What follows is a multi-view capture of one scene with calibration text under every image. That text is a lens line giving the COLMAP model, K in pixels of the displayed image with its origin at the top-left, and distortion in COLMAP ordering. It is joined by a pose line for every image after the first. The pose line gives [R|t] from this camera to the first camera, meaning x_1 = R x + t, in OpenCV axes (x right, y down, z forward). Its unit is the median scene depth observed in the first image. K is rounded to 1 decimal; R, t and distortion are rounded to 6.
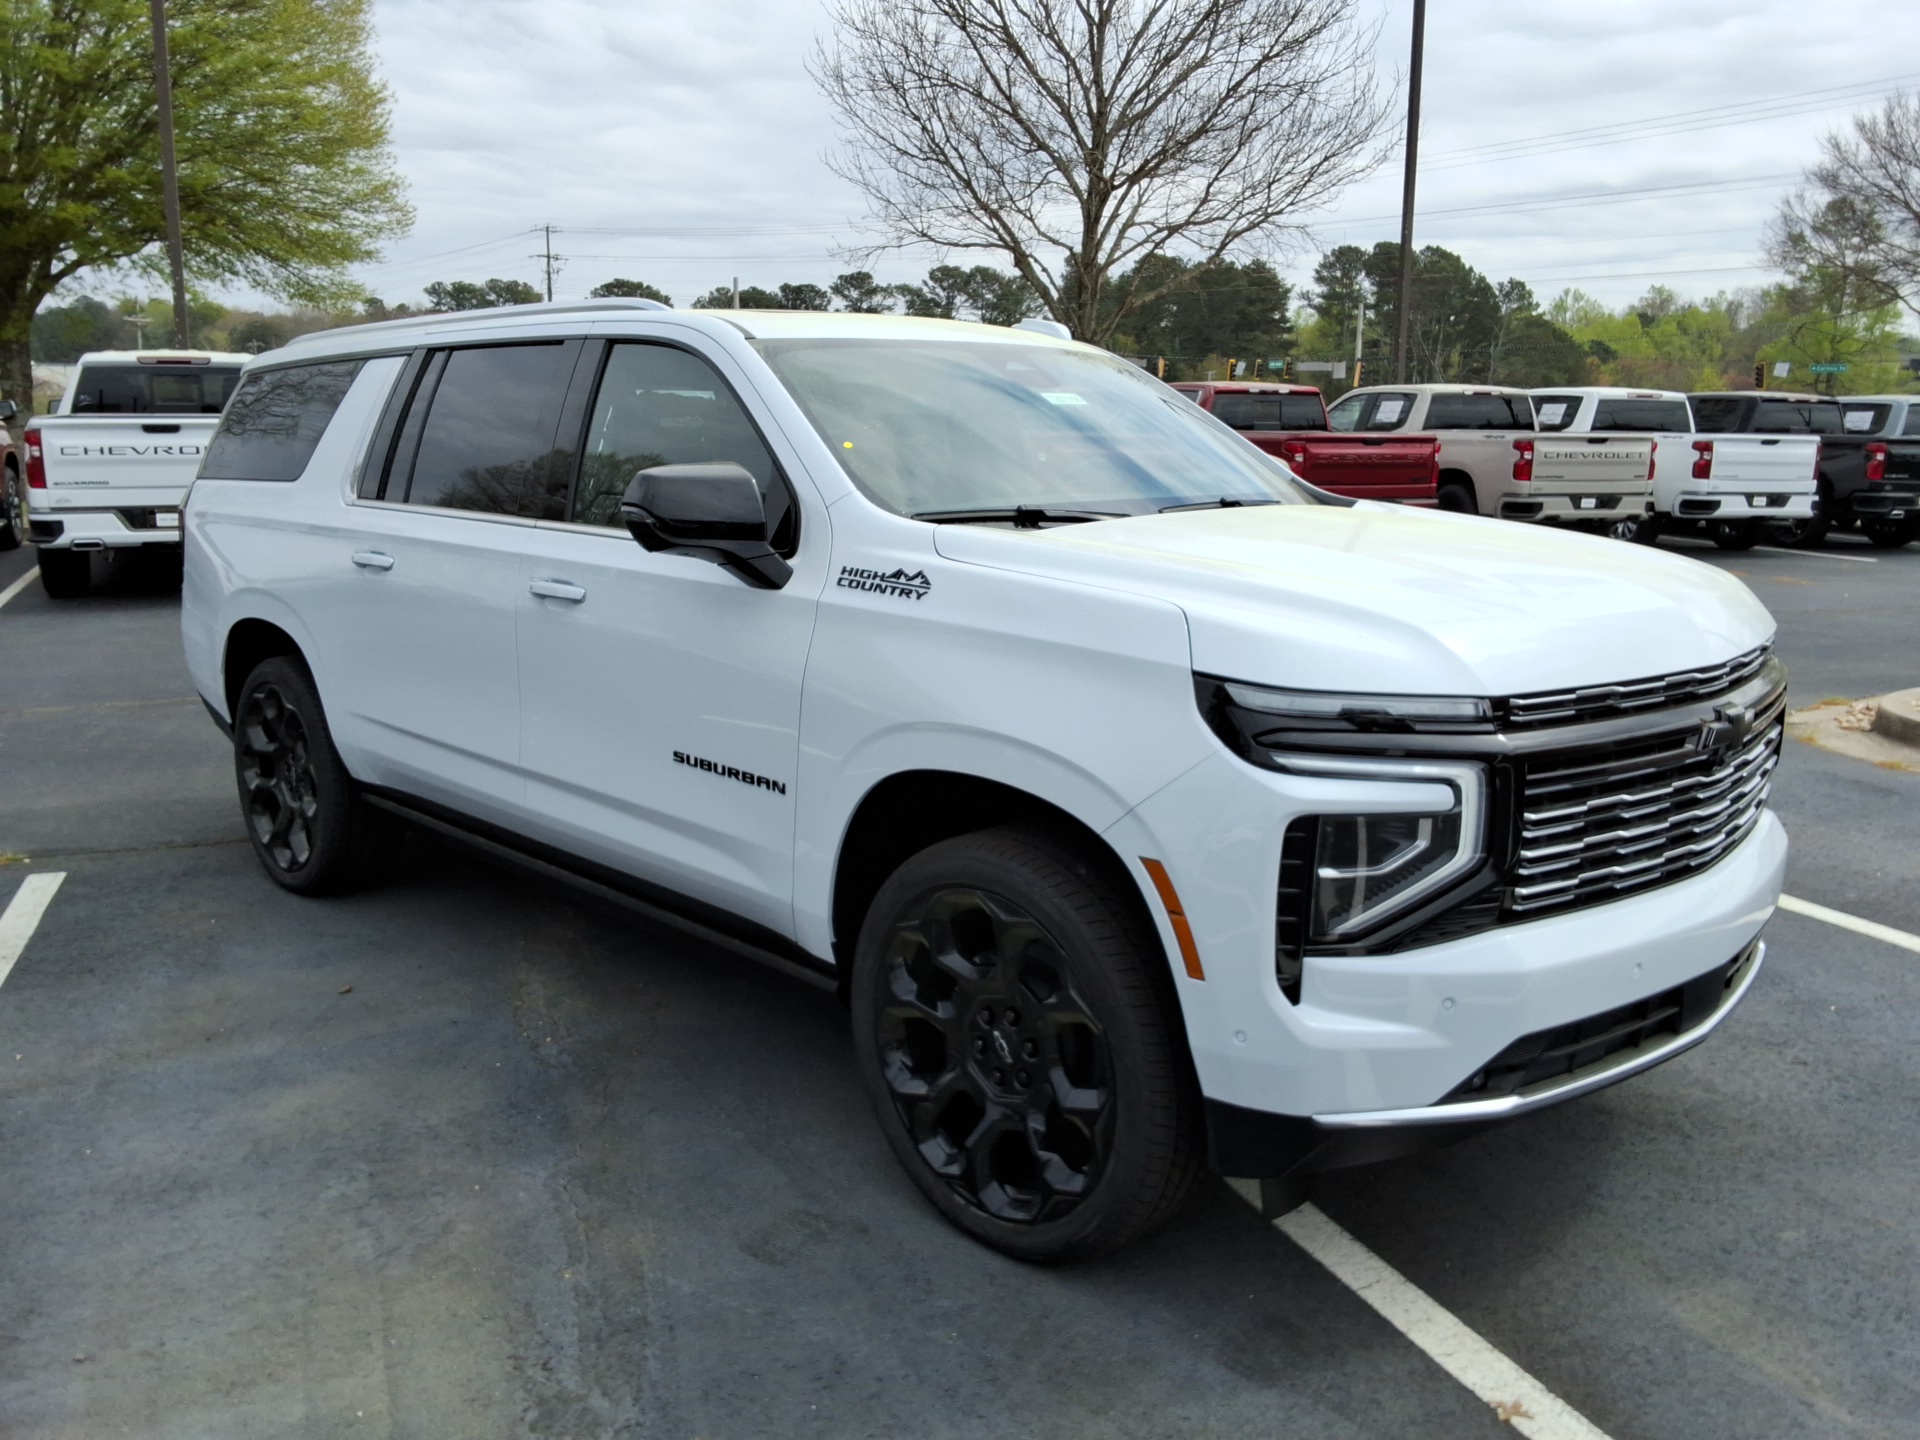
lens RADIAL K [[1539.6, 0, 968.0], [0, 1539.6, 716.5], [0, 0, 1]] dist [0.101440, -0.150571]
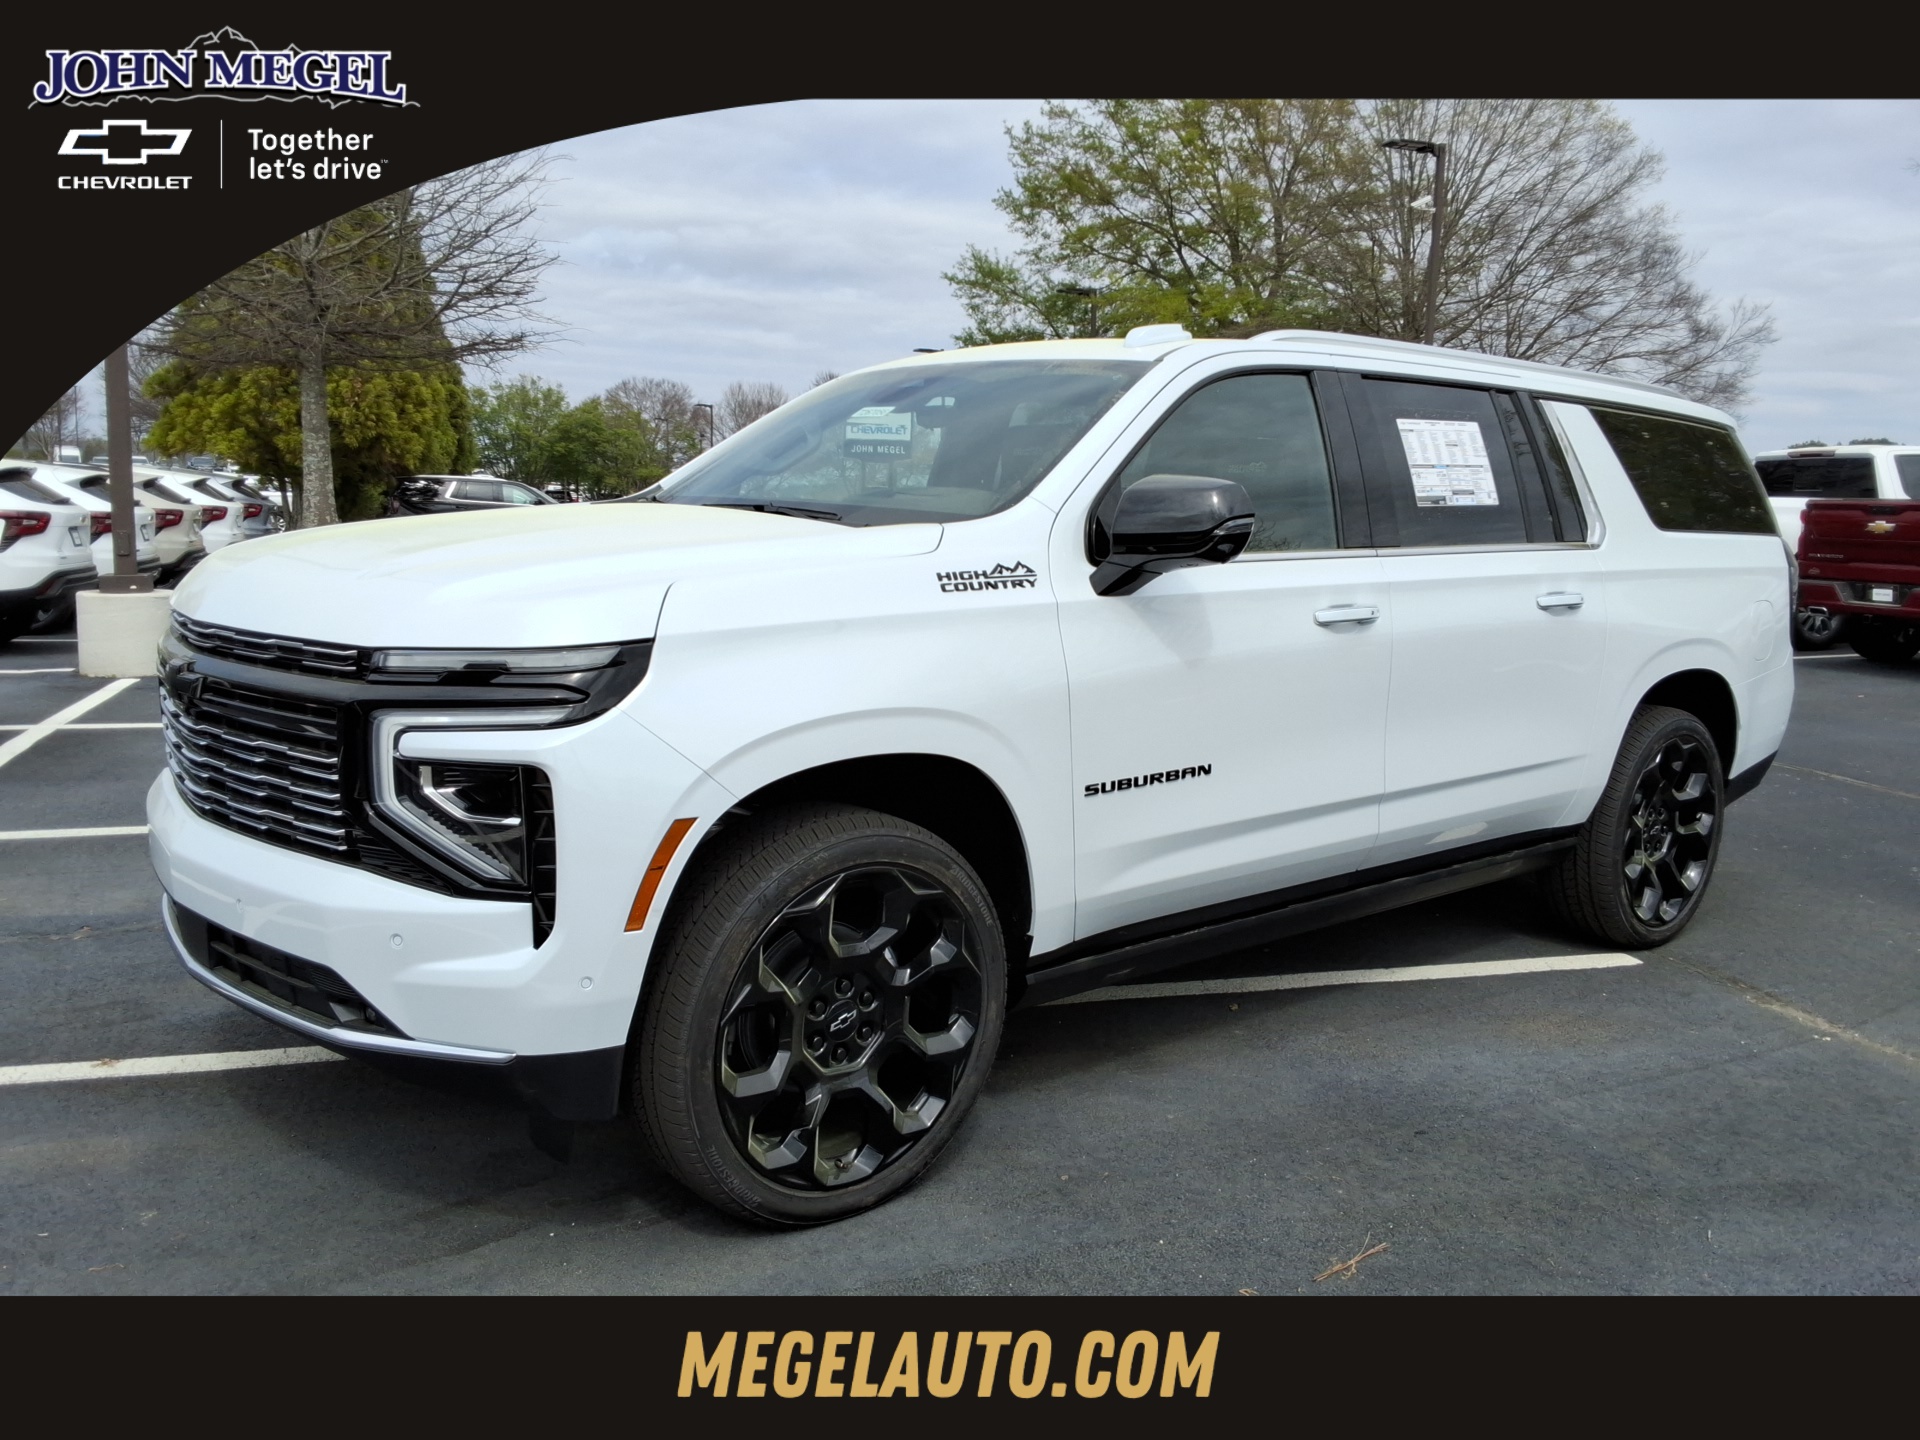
lens RADIAL K [[1539.6, 0, 961.8], [0, 1539.6, 708.6], [0, 0, 1]] dist [0.101440, -0.150571]
pose [[-0.071563, 0.135805, -0.988148, 1.269667], [-0.212903, 0.965776, 0.148149, -0.207455], [0.974449, 0.220982, -0.040201, 1.315589]]
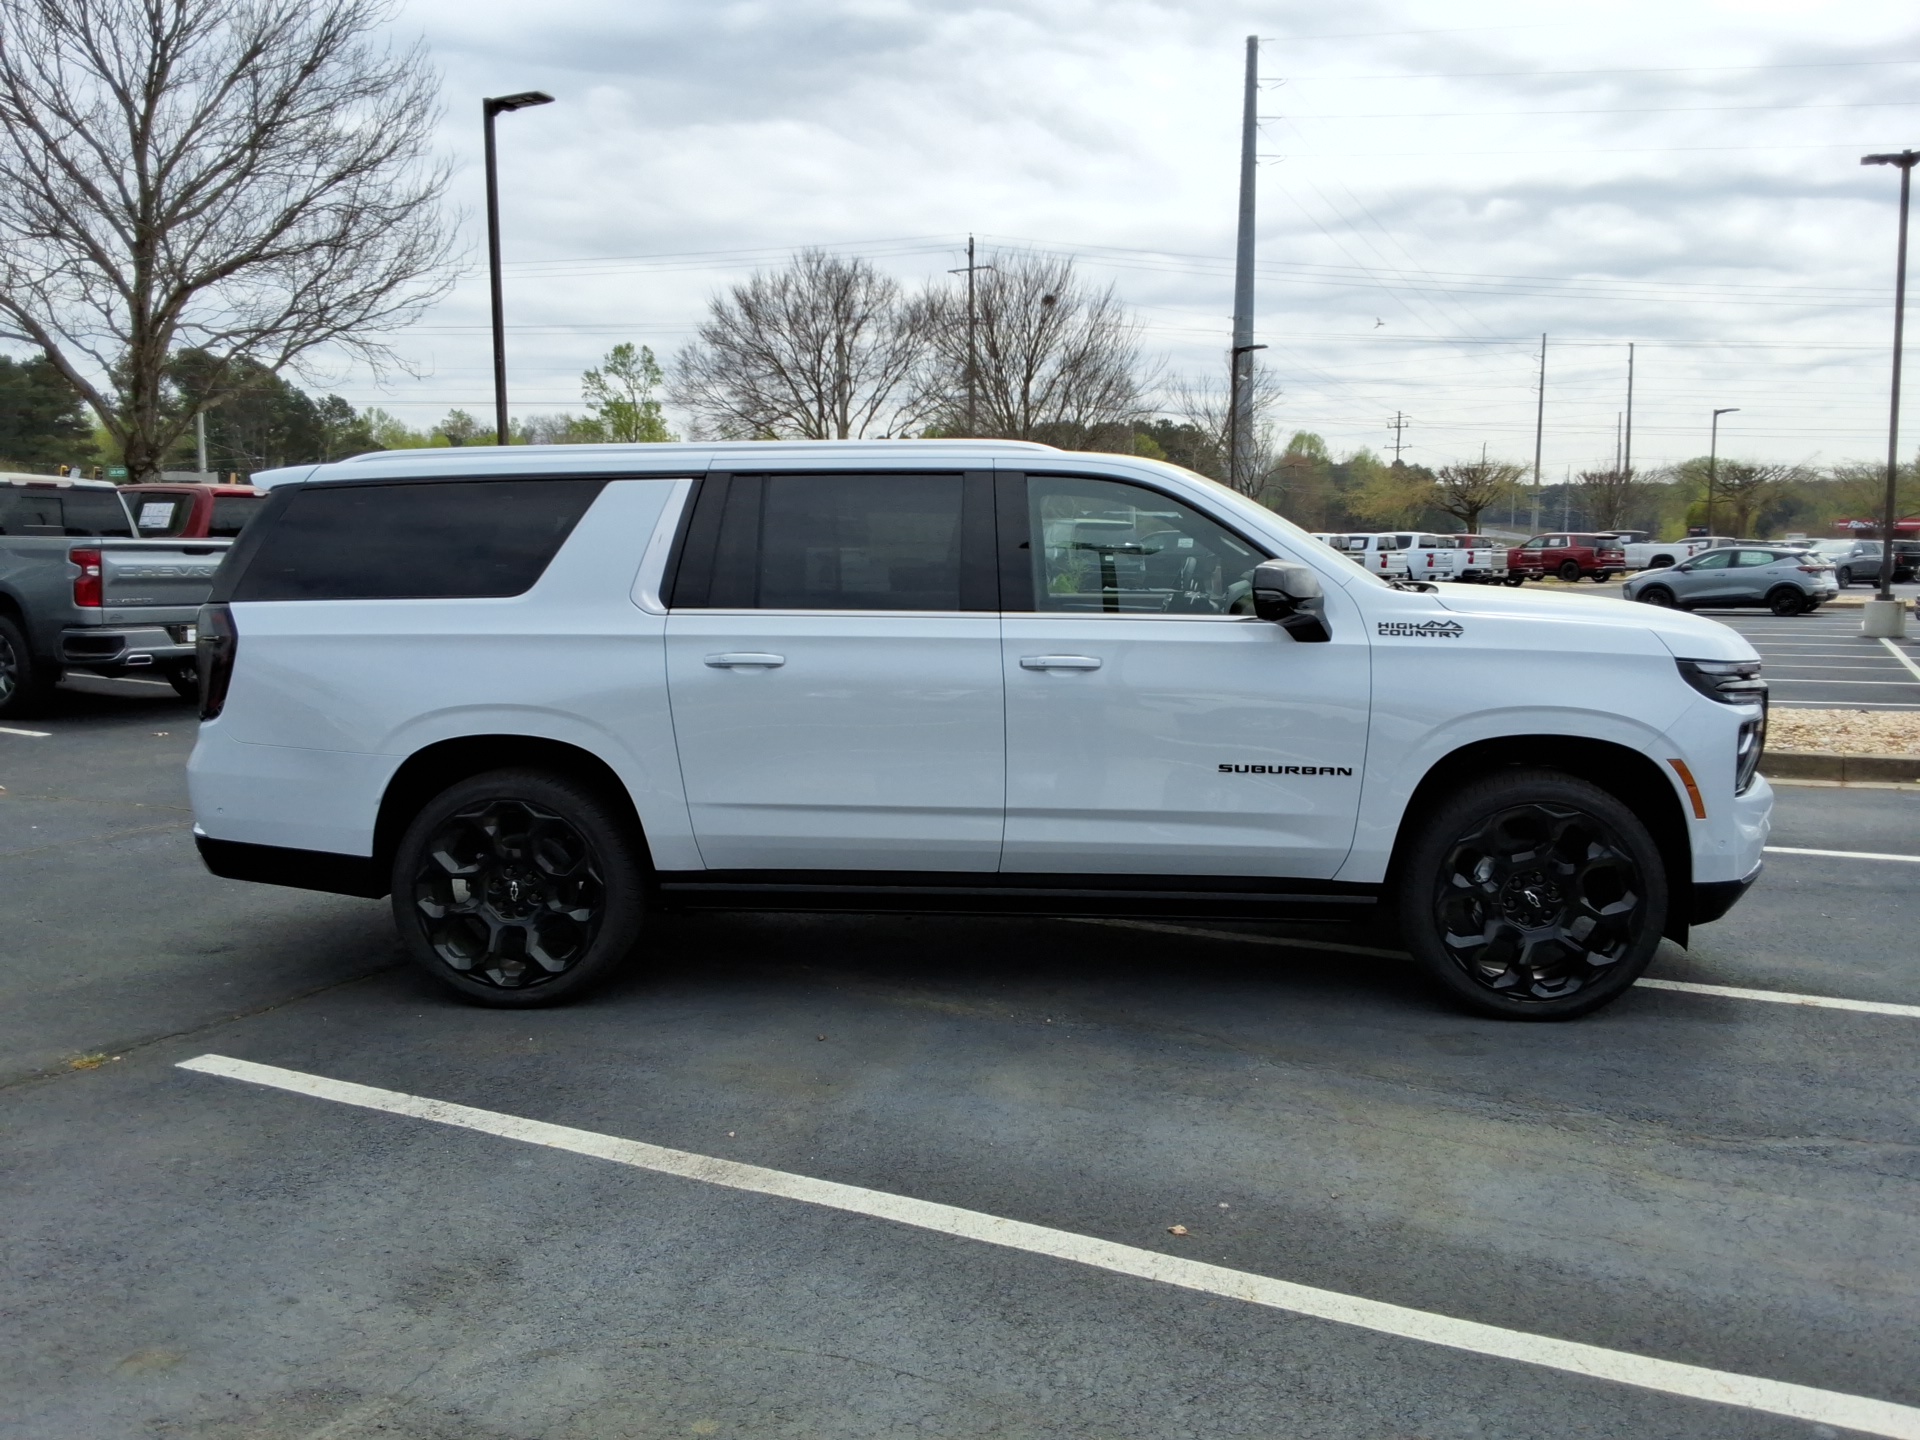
lens RADIAL K [[1539.6, 0, 974.5], [0, 1539.6, 703.6], [0, 0, 1]] dist [0.101440, -0.150571]
pose [[0.750023, -0.076044, 0.657025, -1.330622], [0.128266, 0.991233, -0.031696, -0.017523], [-0.648855, 0.108047, 0.753202, 0.085033]]
